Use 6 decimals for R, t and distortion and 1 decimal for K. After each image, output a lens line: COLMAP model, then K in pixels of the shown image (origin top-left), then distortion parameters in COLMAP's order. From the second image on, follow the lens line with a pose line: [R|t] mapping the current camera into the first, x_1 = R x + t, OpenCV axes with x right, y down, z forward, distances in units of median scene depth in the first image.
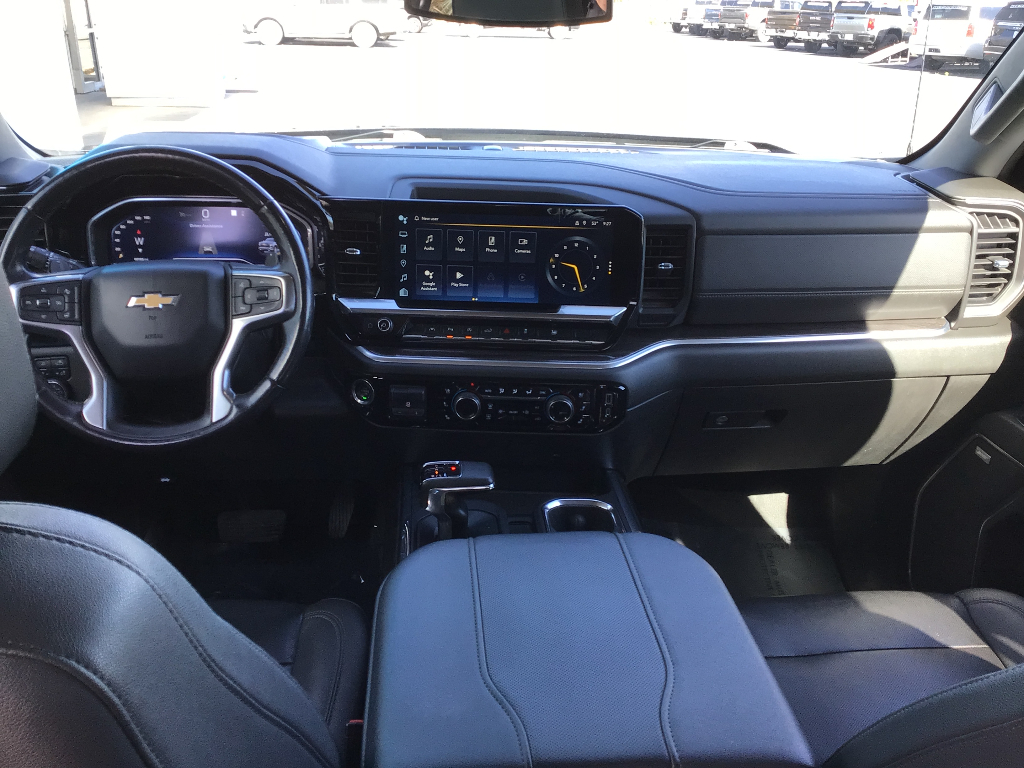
lens RADIAL K [[920.1, 0, 507.6], [0, 920.1, 384.1], [0, 0, 1]] dist [0.086393, -0.124684]
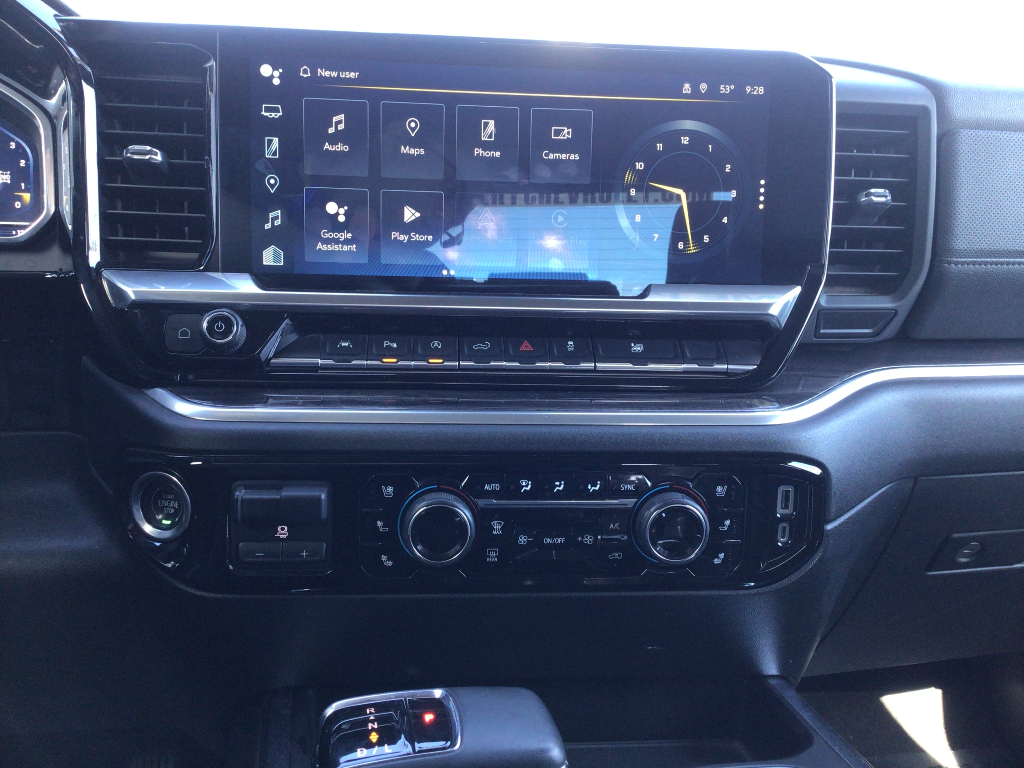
lens RADIAL K [[920.1, 0, 518.4], [0, 920.1, 391.3], [0, 0, 1]] dist [0.086393, -0.124684]
pose [[0.991293, -0.016441, 0.130642, -0.060066], [0.039525, 0.983573, -0.176129, 0.036589], [-0.125600, 0.179759, 0.975659, 0.601983]]
